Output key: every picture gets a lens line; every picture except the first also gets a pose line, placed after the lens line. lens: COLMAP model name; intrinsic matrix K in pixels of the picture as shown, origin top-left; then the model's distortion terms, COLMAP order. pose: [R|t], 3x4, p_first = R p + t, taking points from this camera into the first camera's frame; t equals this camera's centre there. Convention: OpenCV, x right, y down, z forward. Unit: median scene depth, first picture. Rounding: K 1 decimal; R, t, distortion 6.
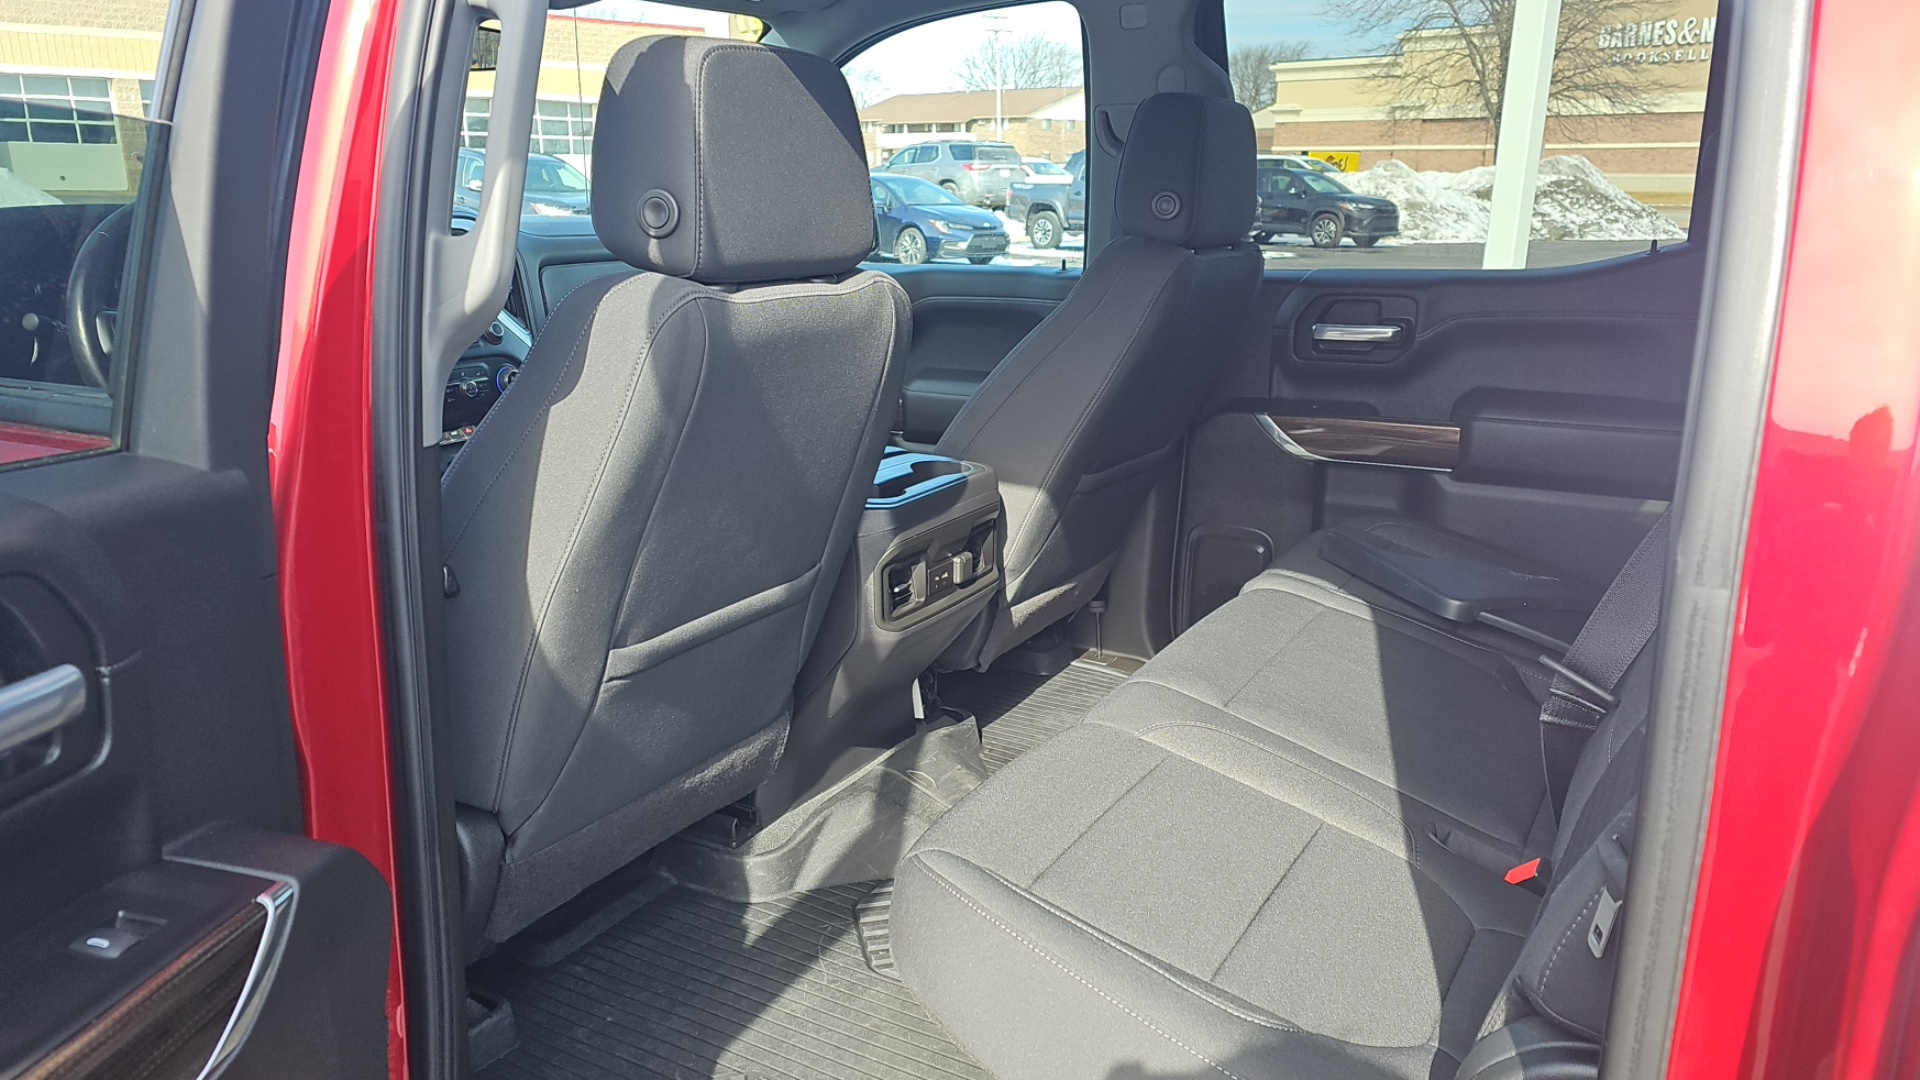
lens RADIAL K [[1349.8, 0, 964.0], [0, 1349.8, 574.7], [0, 0, 1]] dist [0.108243, -0.106315]
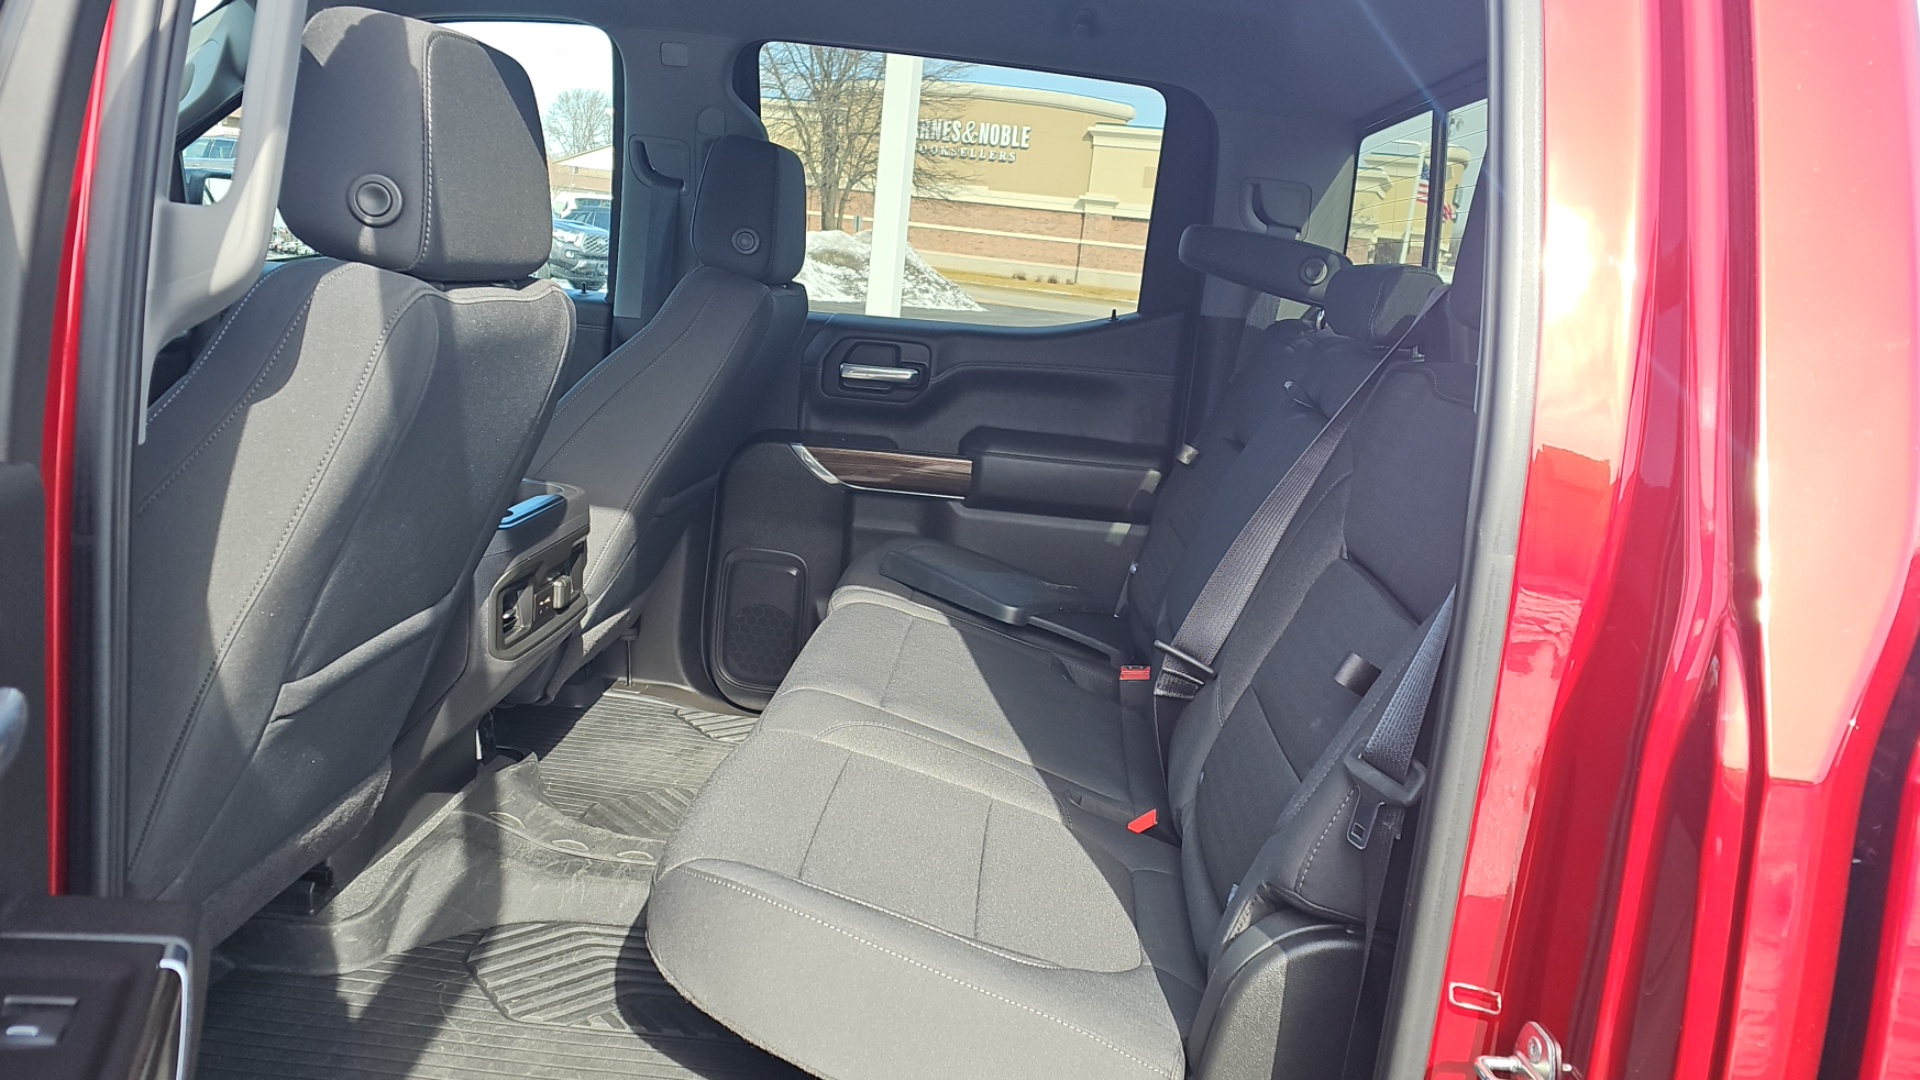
lens RADIAL K [[1349.8, 0, 964.0], [0, 1349.8, 574.7], [0, 0, 1]] dist [0.108243, -0.106315]
pose [[0.890455, -0.022597, 0.454509, -0.196657], [0.035894, 0.999142, -0.020648, 0.013435], [-0.453653, 0.034700, 0.890503, 0.002840]]
